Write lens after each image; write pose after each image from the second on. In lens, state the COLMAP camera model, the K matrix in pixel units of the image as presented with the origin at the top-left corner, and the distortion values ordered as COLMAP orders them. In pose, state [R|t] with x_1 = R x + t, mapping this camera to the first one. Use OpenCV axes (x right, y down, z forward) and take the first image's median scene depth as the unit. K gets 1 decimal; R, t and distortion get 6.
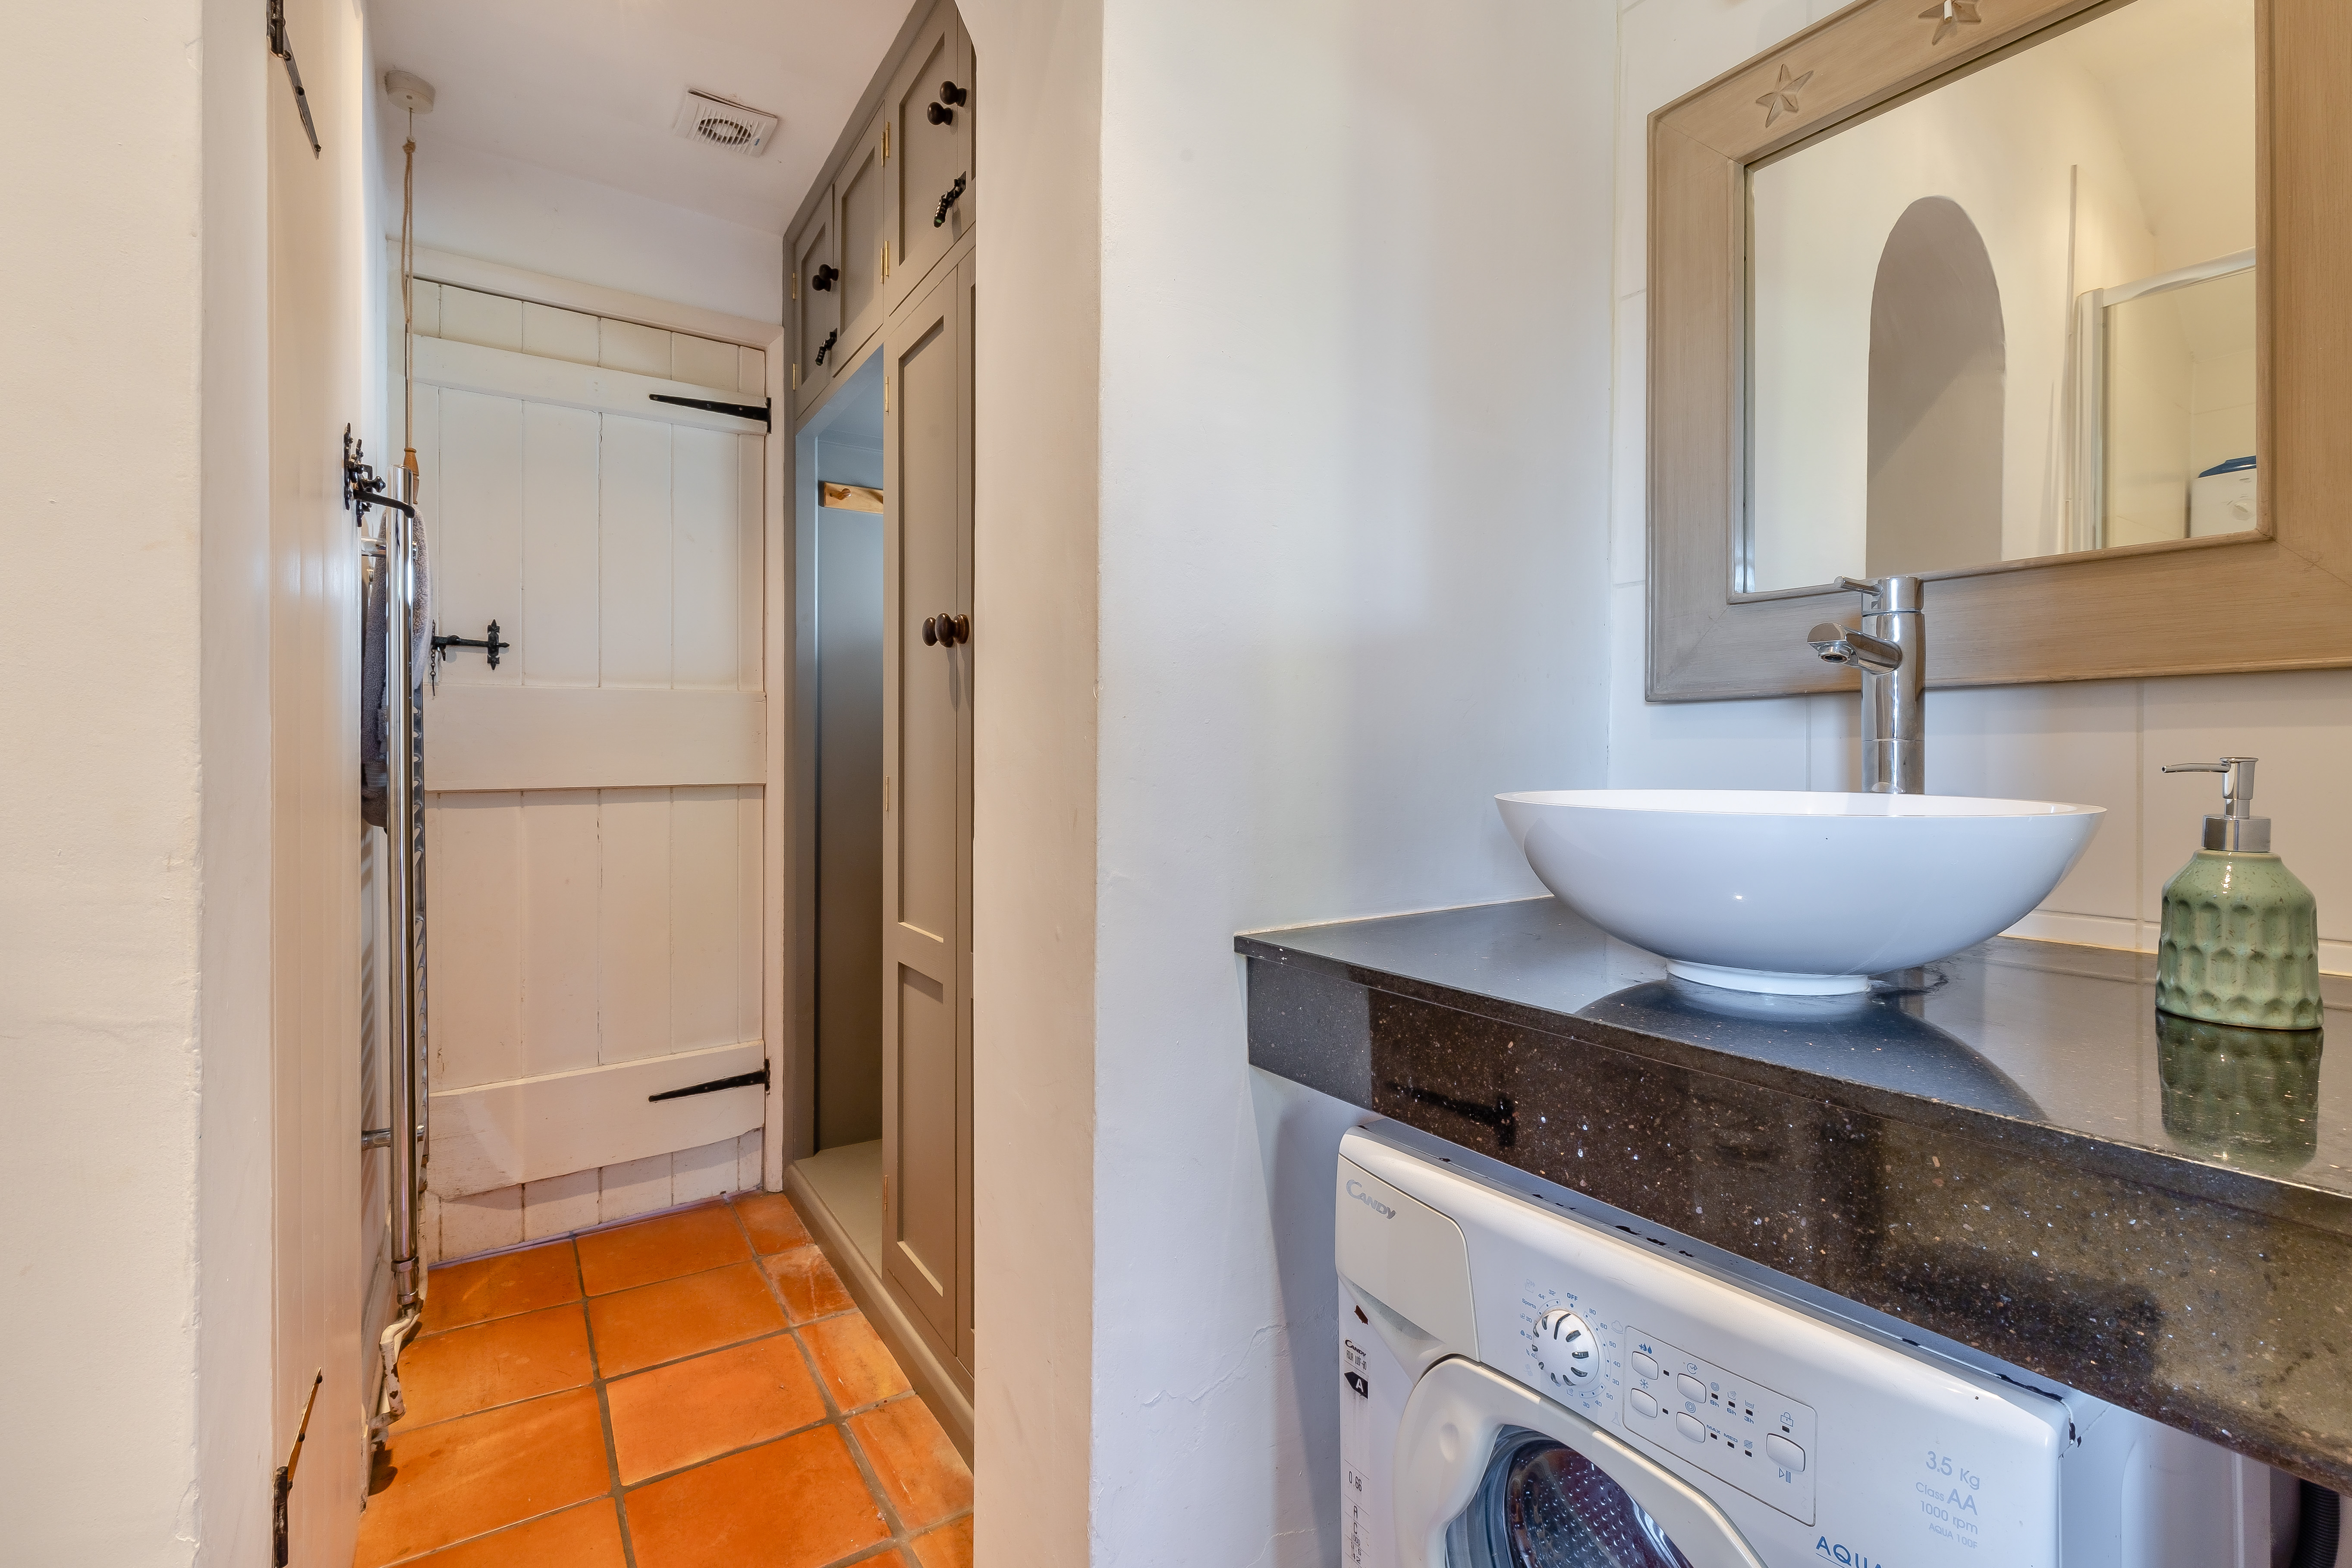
lens RADIAL K [[1058.1, 0, 1175.8], [0, 1058.1, 772.0], [0, 0, 1]] dist [0.000122, -0.000061]
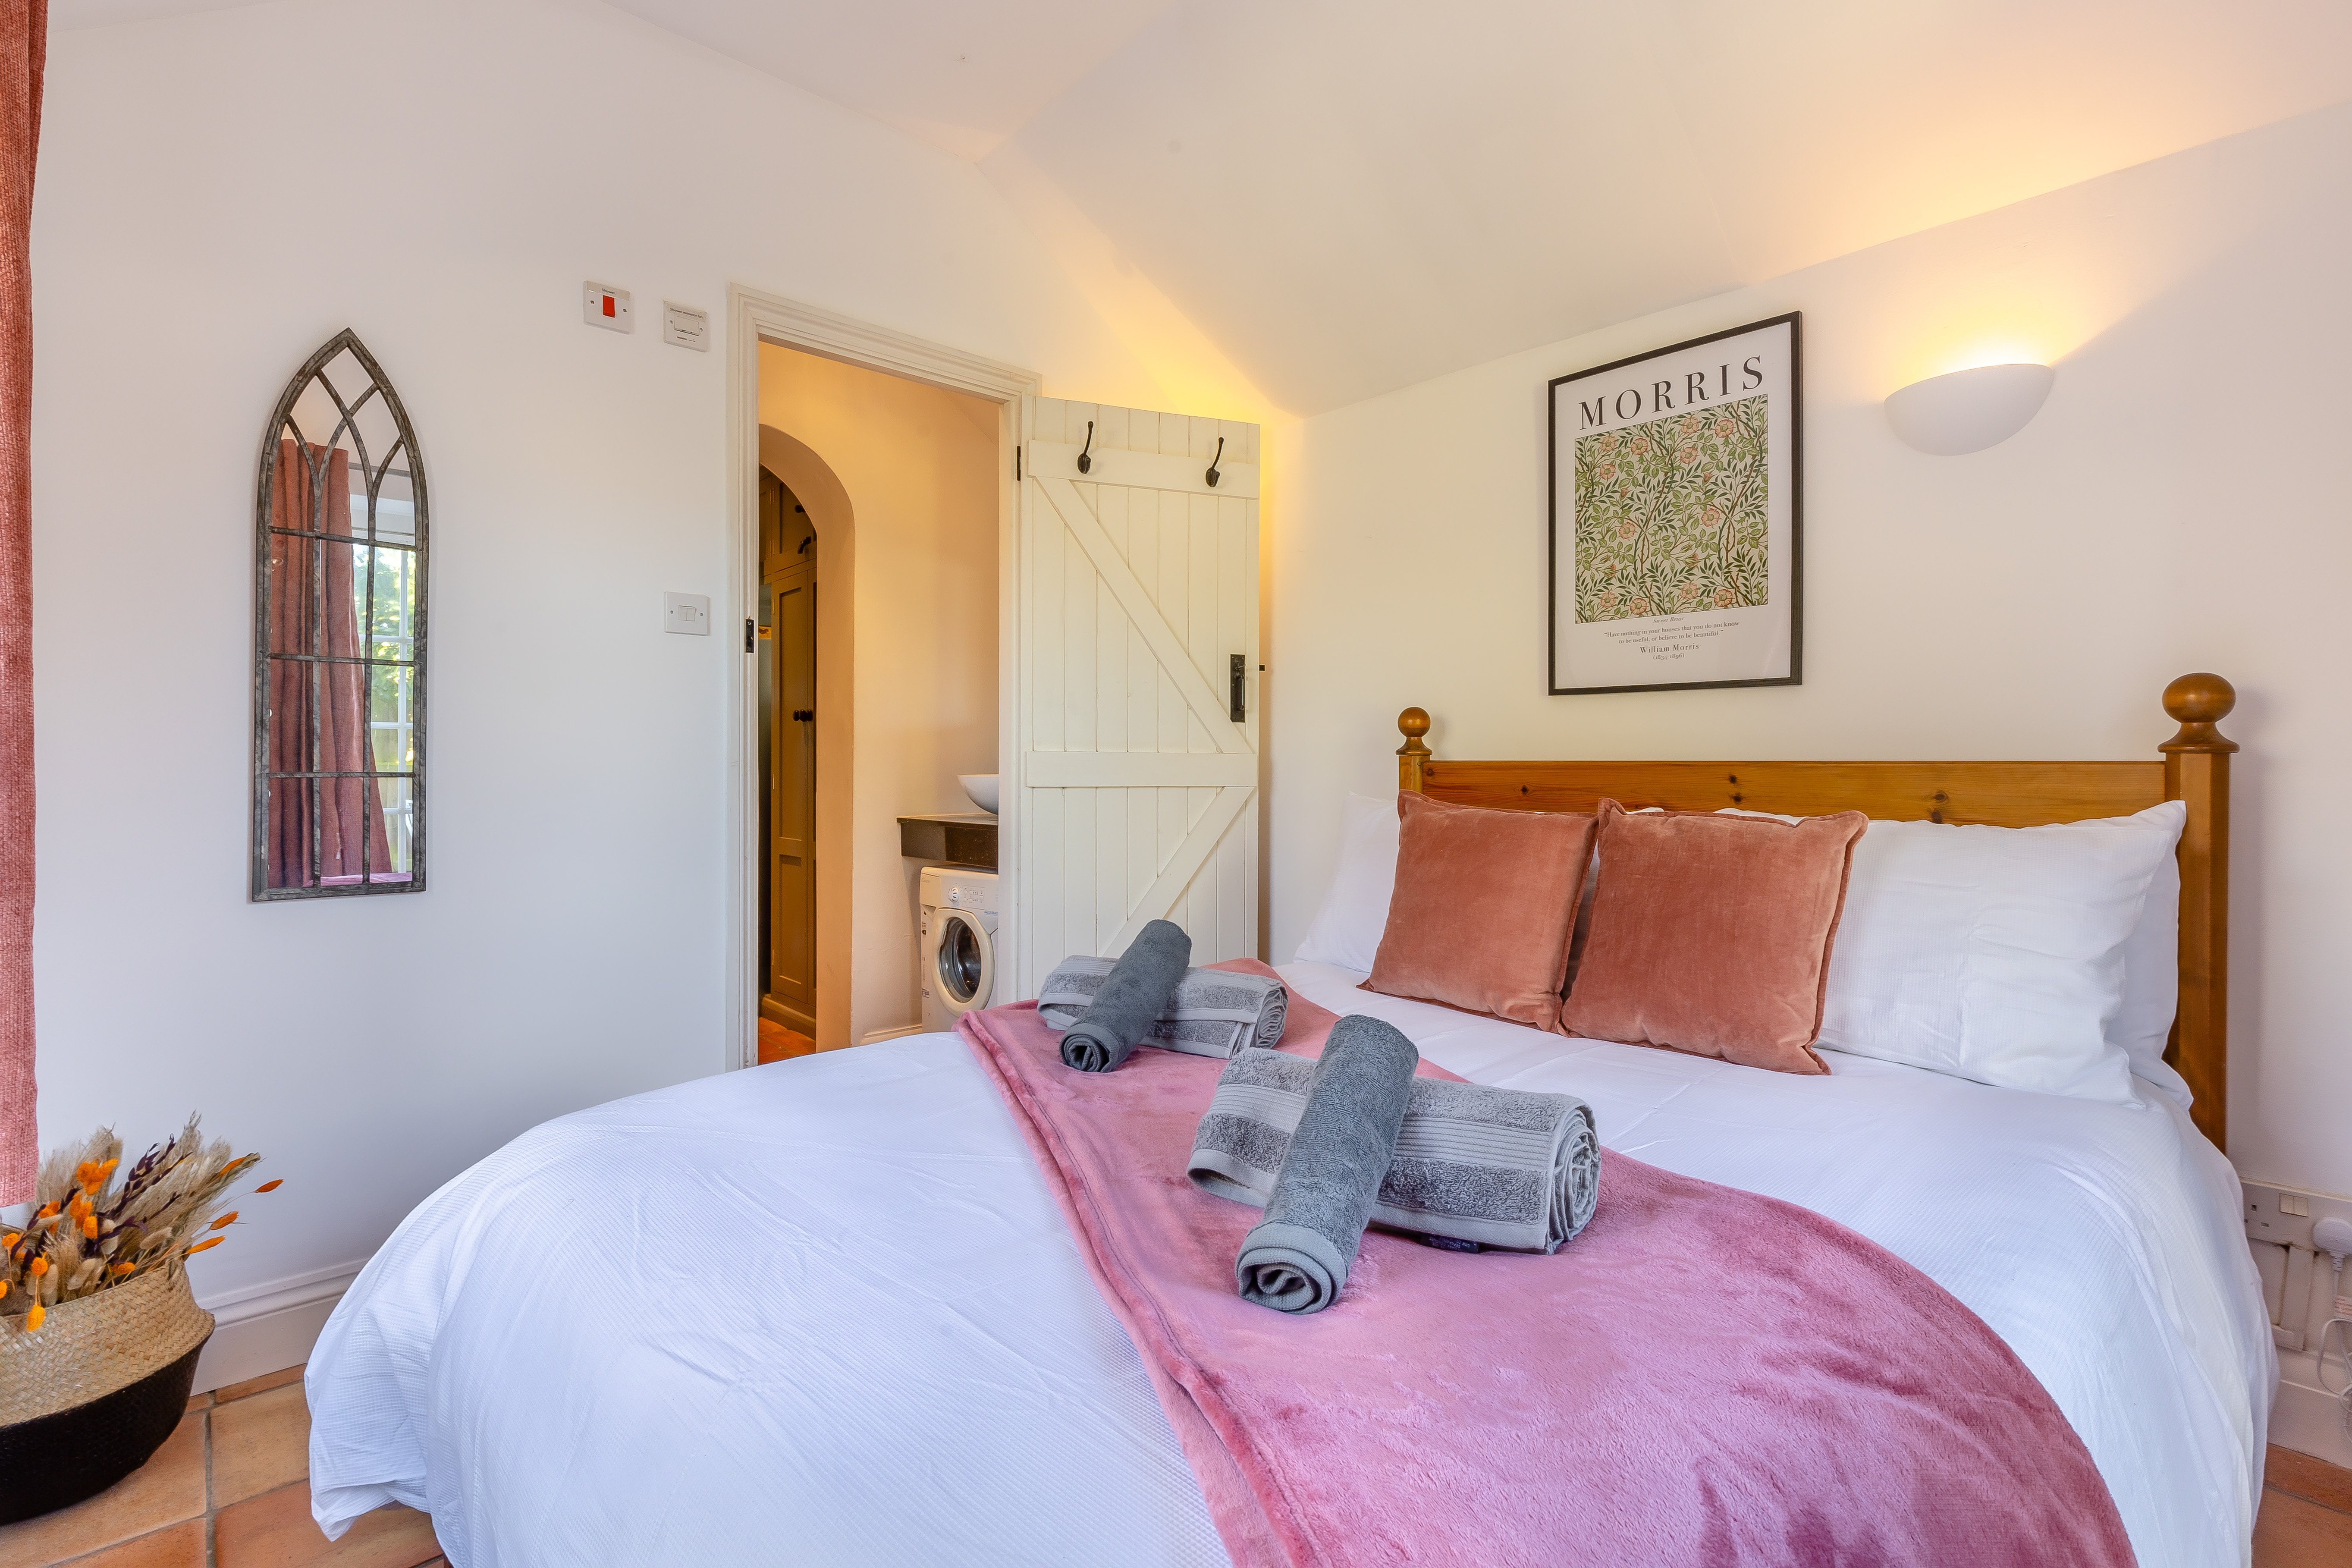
lens RADIAL K [[1058.2, 0, 1180.4], [0, 1058.2, 780.7], [0, 0, 1]] dist [0.000122, -0.000061]
pose [[0.987344, -0.004121, 0.158537, 0.418214], [0.004067, 0.999992, 0.000663, 0.035862], [-0.158538, -0.000010, 0.987353, -2.532957]]
